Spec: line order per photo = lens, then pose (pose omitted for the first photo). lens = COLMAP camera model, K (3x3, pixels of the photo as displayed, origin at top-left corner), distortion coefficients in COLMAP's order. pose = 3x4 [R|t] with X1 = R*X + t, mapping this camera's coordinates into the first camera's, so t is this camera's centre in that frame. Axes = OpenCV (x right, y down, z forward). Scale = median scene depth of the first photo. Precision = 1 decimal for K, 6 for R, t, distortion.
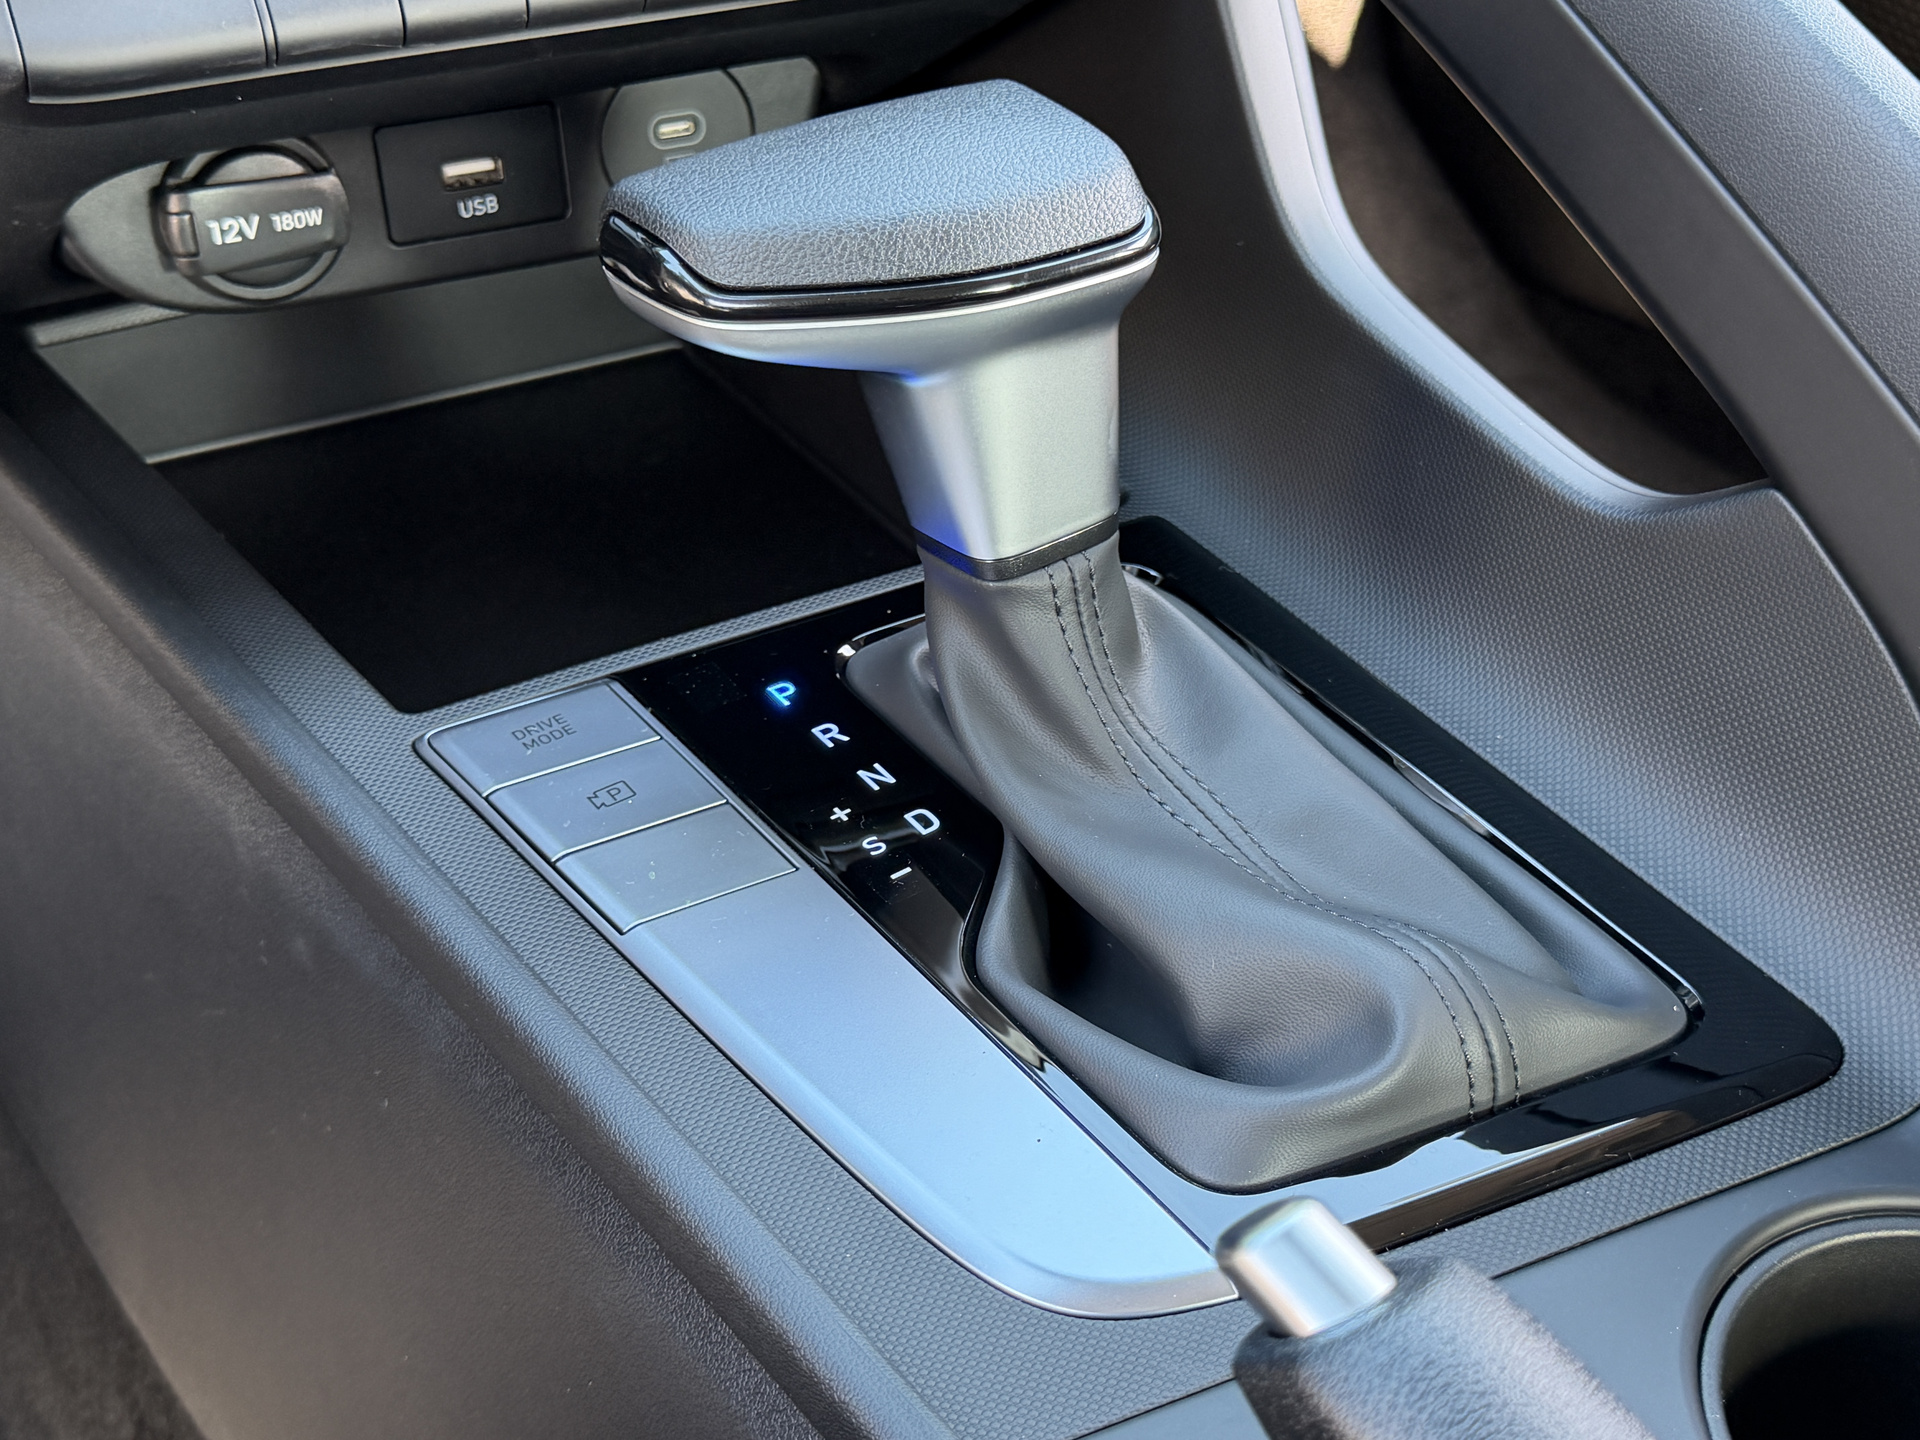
lens RADIAL K [[2407.8, 0, 977.9], [0, 2407.8, 735.4], [0, 0, 1]] dist [0.036451, 0.000000]
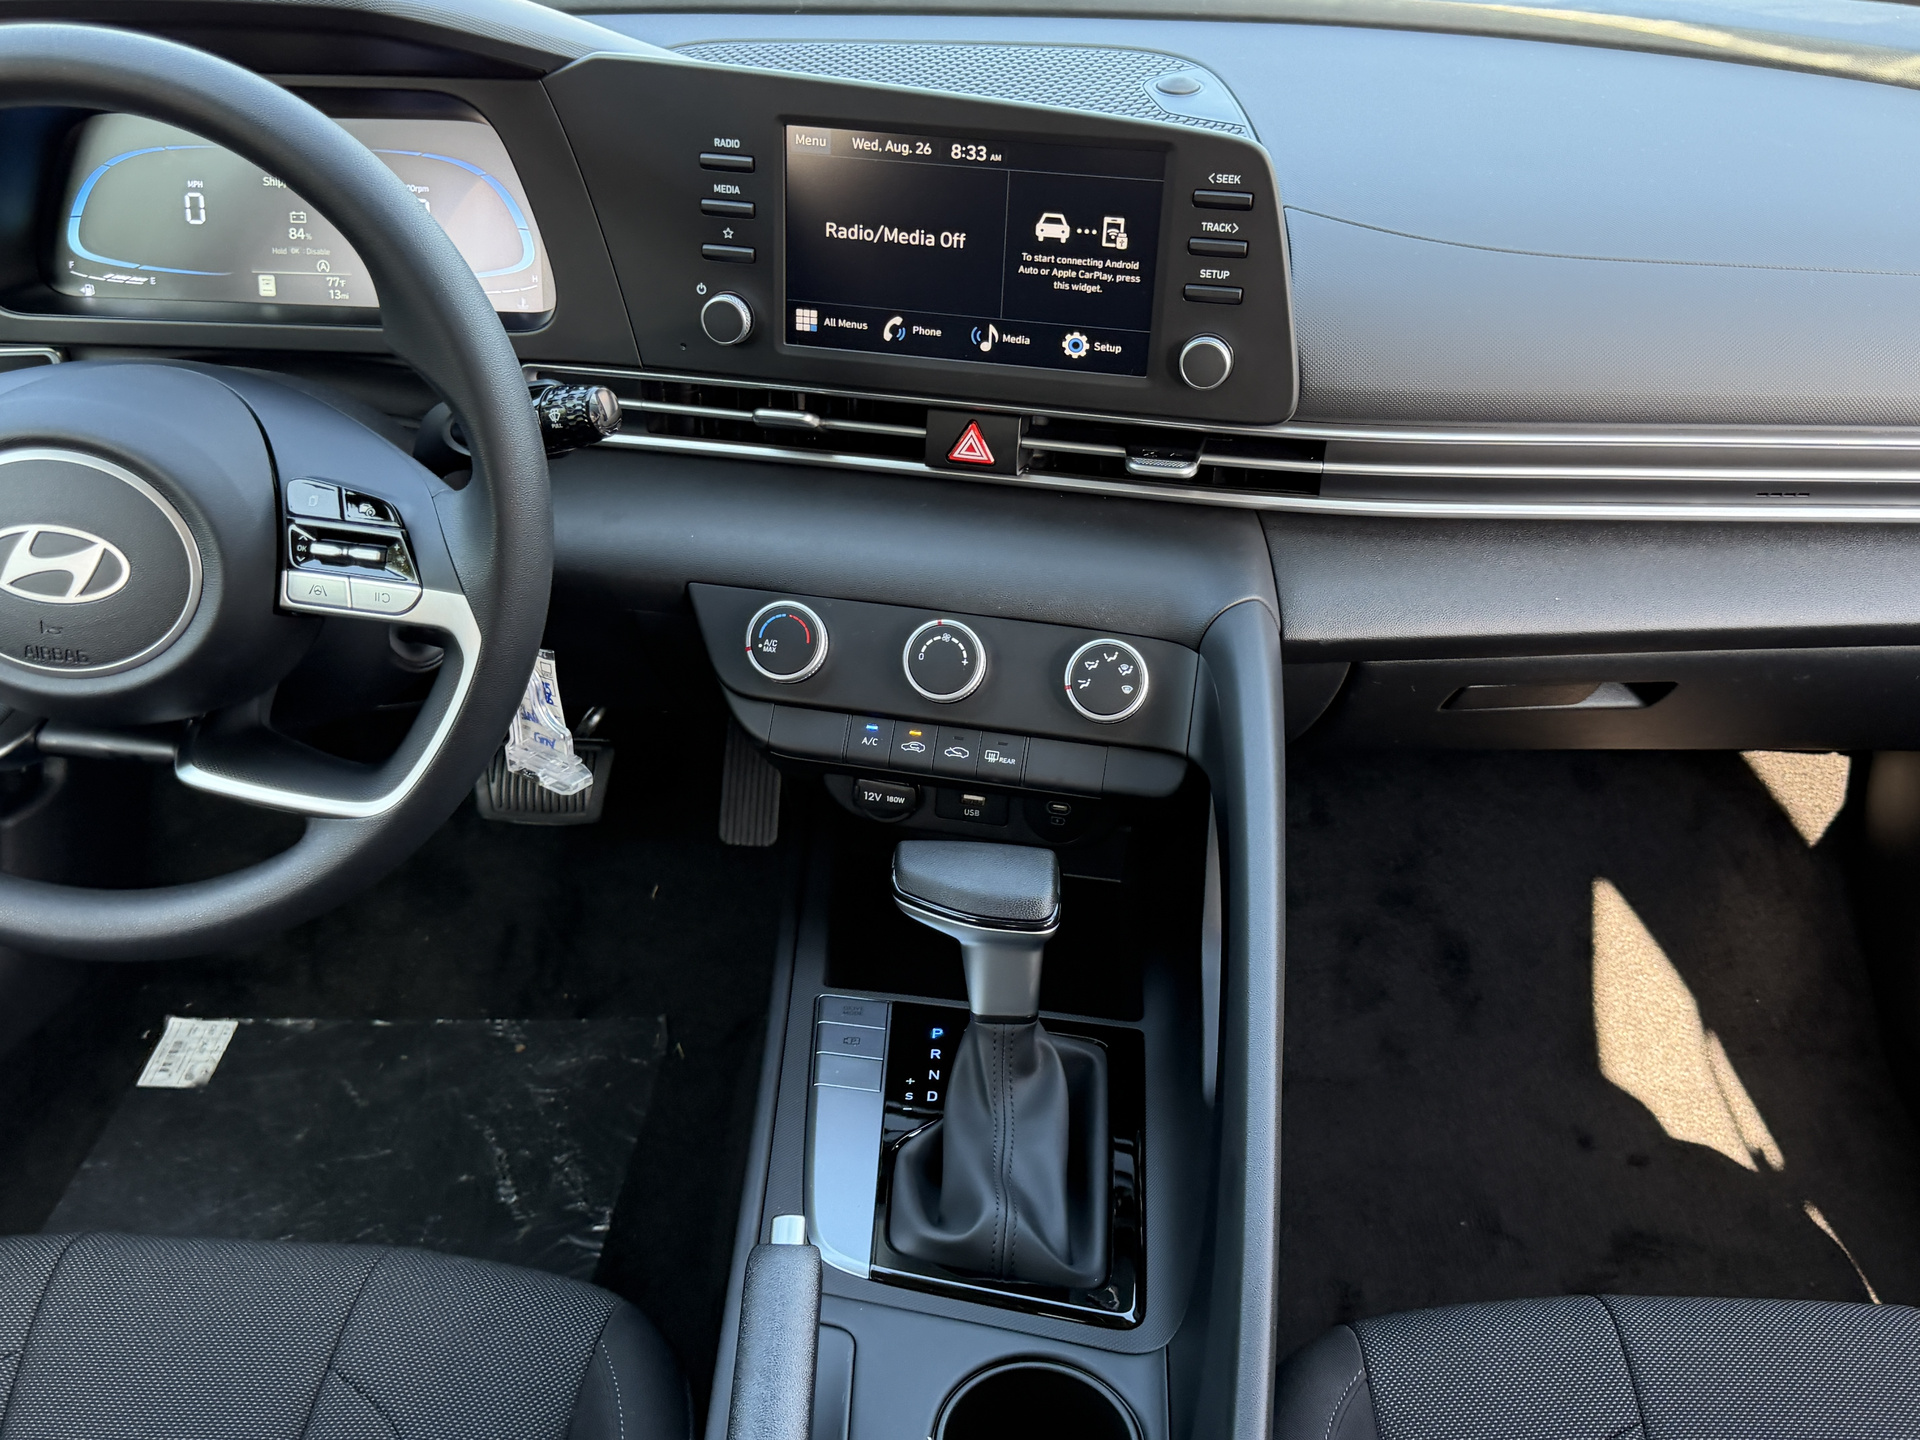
lens RADIAL K [[1861.2, 0, 950.0], [0, 1861.2, 725.6], [0, 0, 1]] dist [0.057012, 0.000000]
pose [[0.776131, 0.302526, -0.553262, 0.892363], [-0.378808, 0.925123, -0.025542, -0.263222], [0.504108, 0.229404, 0.832616, -0.712673]]
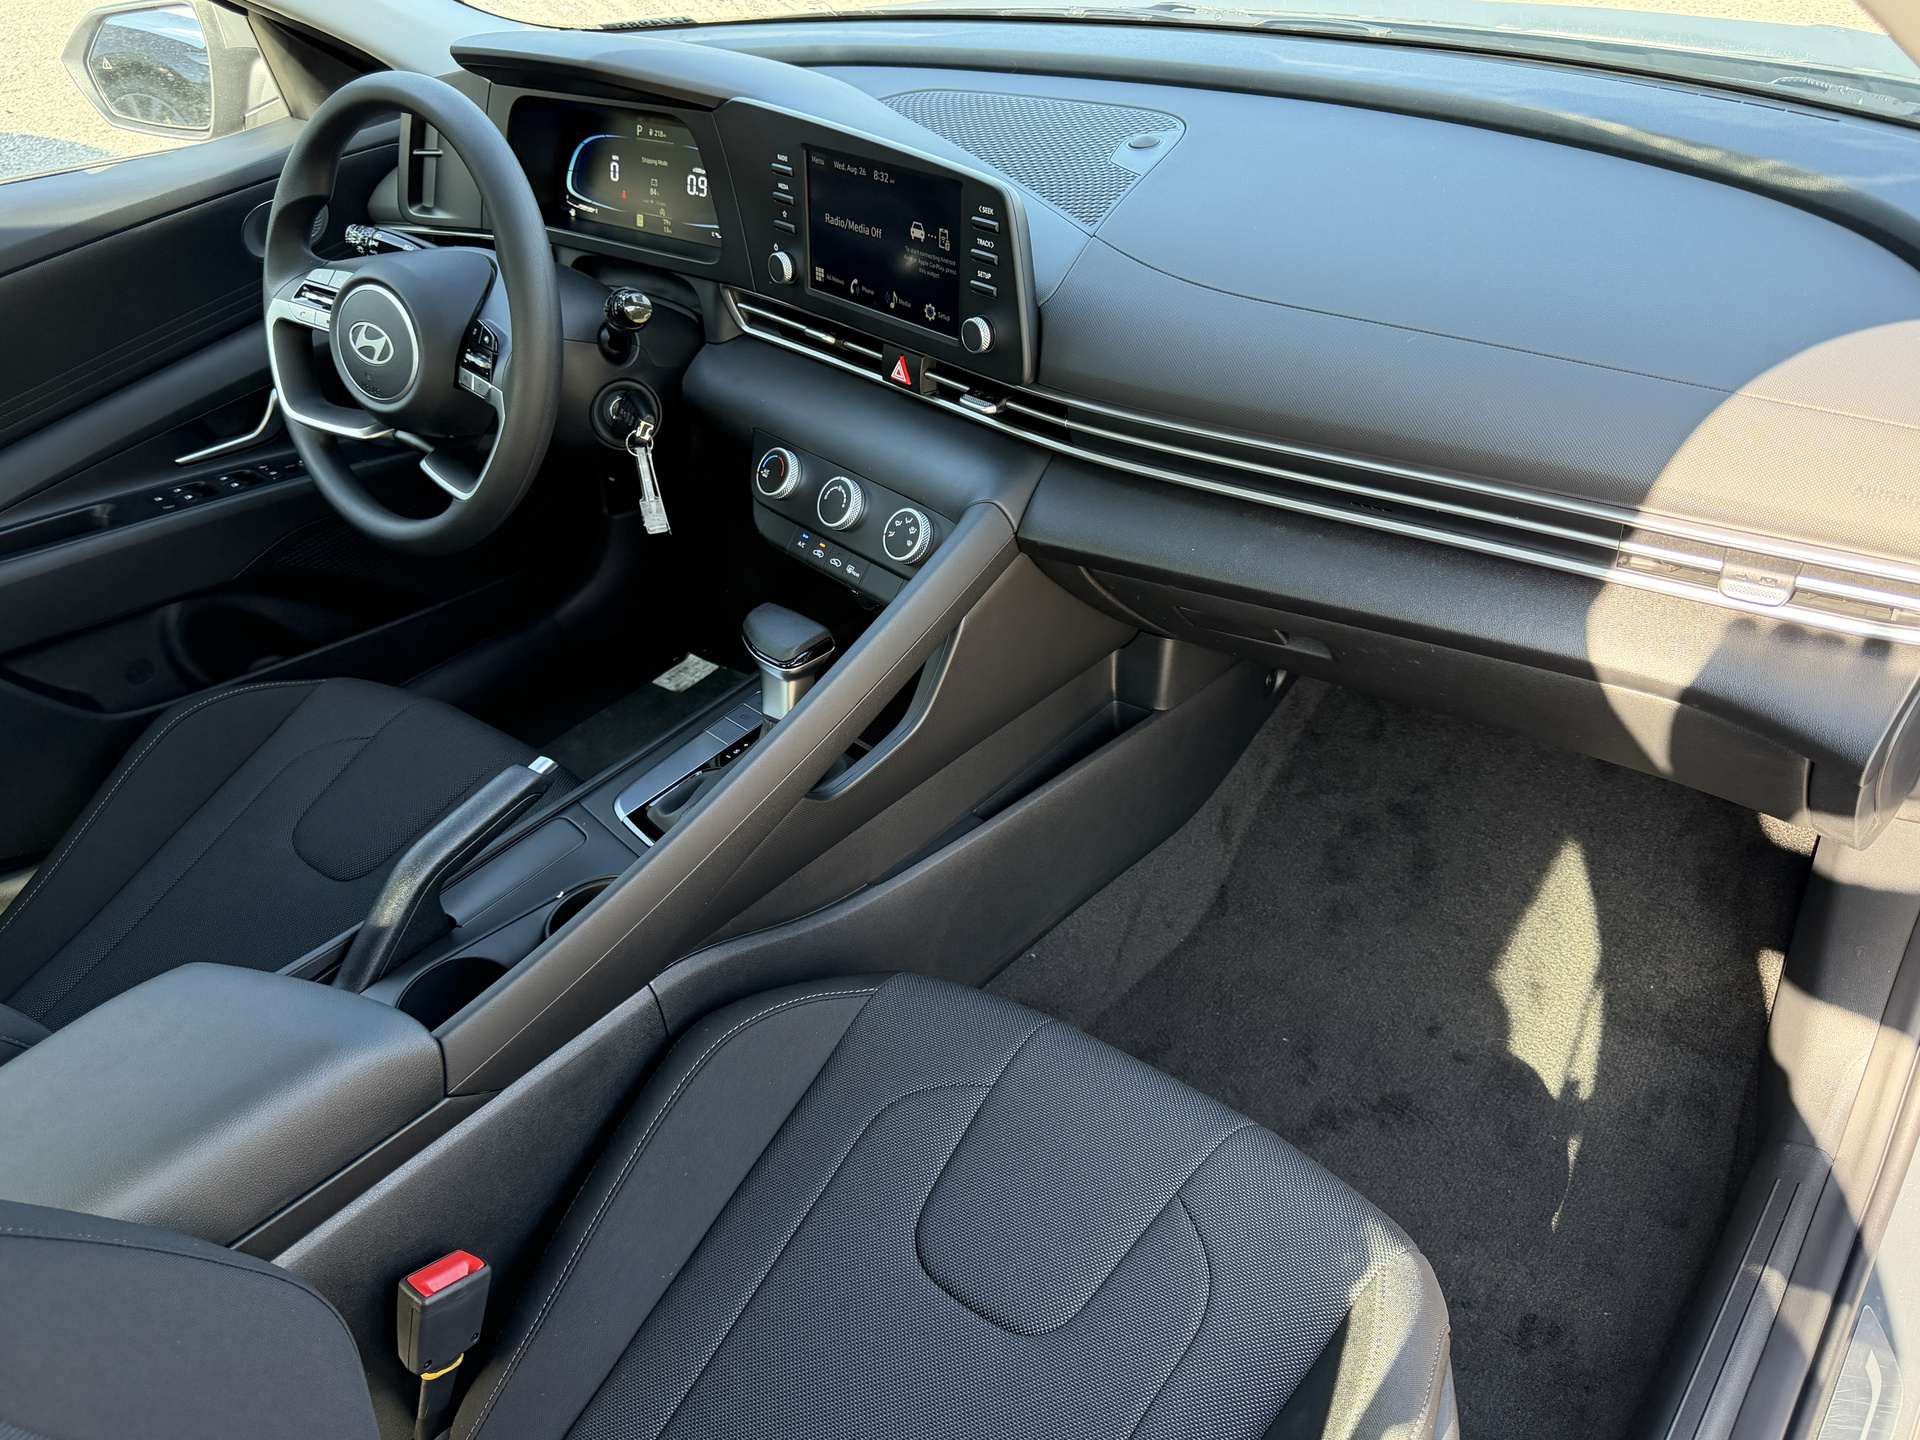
lens RADIAL K [[1467.4, 0, 967.4], [0, 1467.4, 726.0], [0, 0, 1]] dist [0.064670, -0.017576]
pose [[0.254478, 0.506588, -0.823778, 2.003938], [-0.537529, 0.782211, 0.314974, -0.945827], [0.803930, 0.362651, 0.471361, 0.026420]]
